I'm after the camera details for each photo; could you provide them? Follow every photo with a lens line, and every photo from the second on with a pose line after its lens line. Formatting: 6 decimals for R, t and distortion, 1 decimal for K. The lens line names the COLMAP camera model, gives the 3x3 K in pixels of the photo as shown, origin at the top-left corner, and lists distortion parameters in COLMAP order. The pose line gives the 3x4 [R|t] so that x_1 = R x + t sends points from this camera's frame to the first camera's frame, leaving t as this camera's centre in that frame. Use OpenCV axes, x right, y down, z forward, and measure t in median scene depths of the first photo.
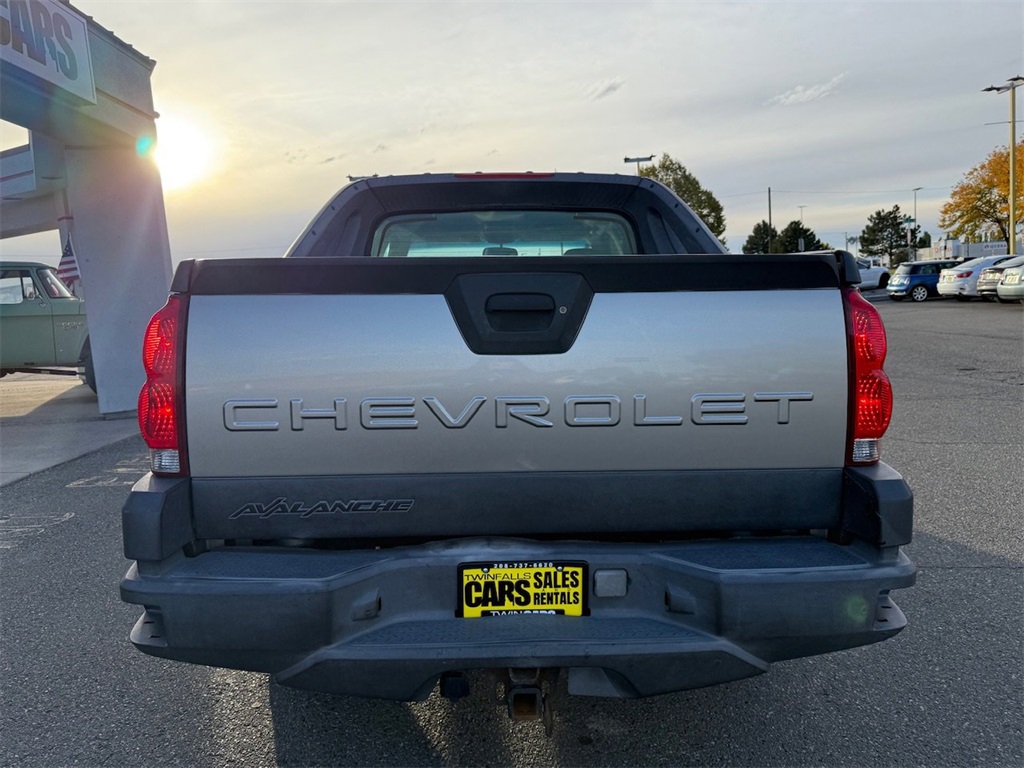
lens RADIAL K [[765.7, 0, 510.1], [0, 765.7, 376.5], [0, 0, 1]] dist [0.053691, -0.072633]
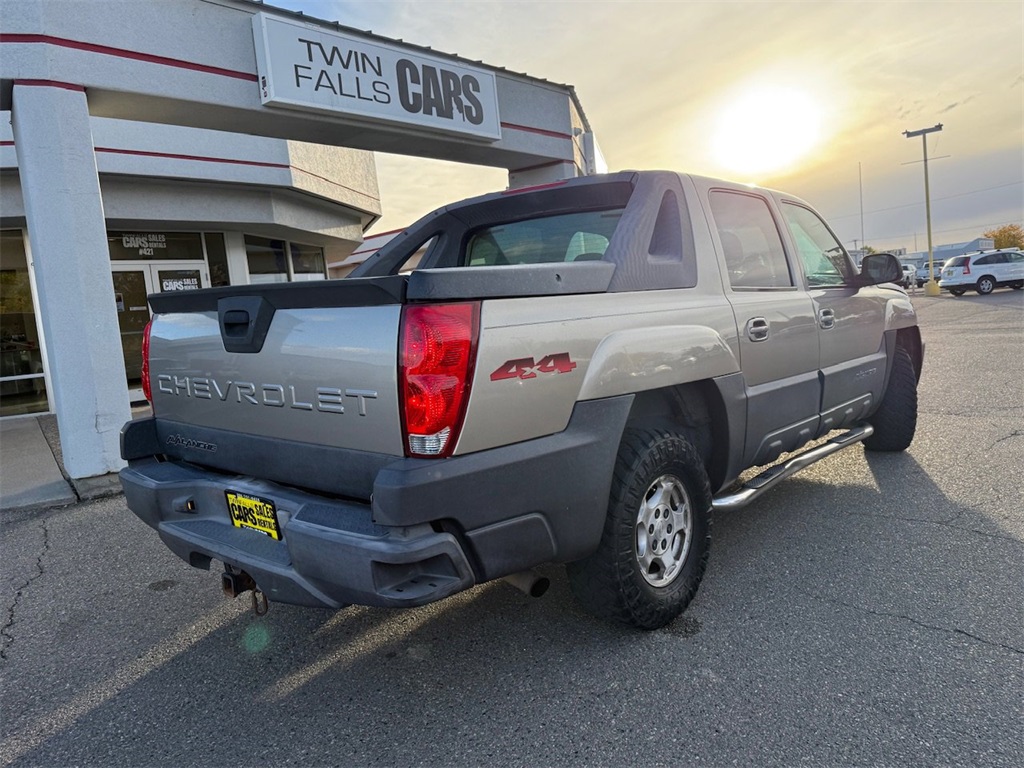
lens RADIAL K [[765.7, 0, 508.0], [0, 765.7, 379.2], [0, 0, 1]] dist [0.053691, -0.072633]
pose [[0.730405, 0.050231, -0.681165, 1.050688], [-0.023945, 0.998562, 0.047961, -0.046827], [0.682595, -0.018721, 0.730557, 0.207155]]
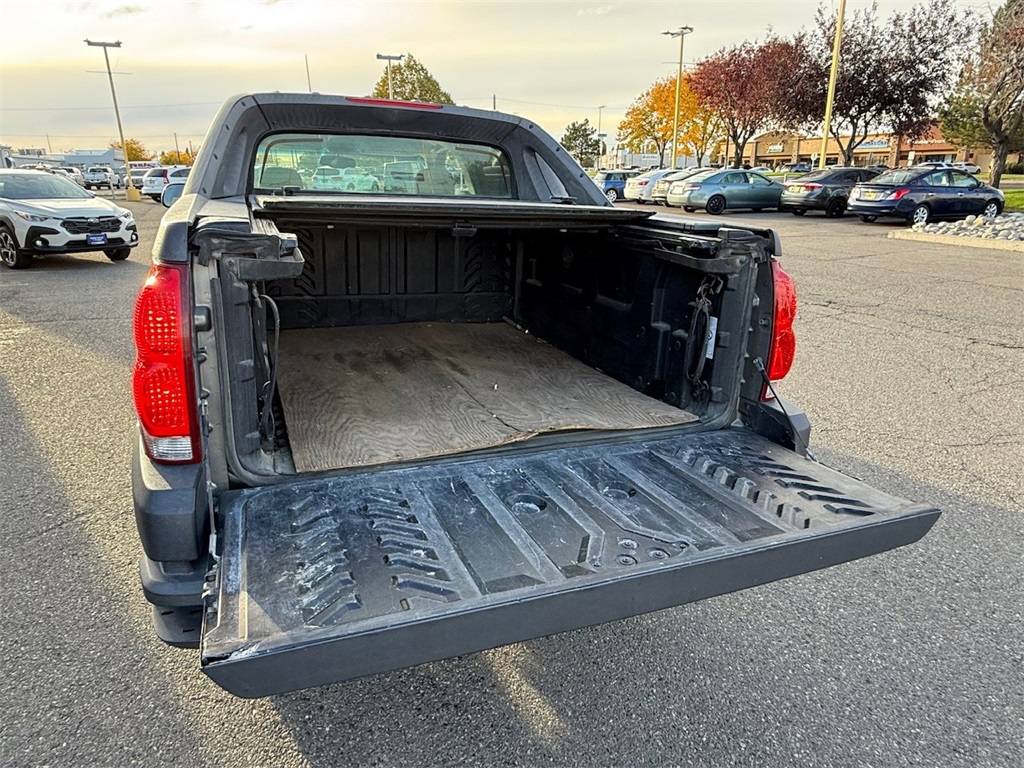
lens RADIAL K [[642.0, 0, 507.3], [0, 642.0, 376.5], [0, 0, 1]] dist [-0.001249, 0.002343]
pose [[0.936287, -0.052788, 0.347246, -0.260218], [-0.014156, 0.982167, 0.187475, -0.094602], [-0.350950, -0.180446, 0.918843, 0.139965]]
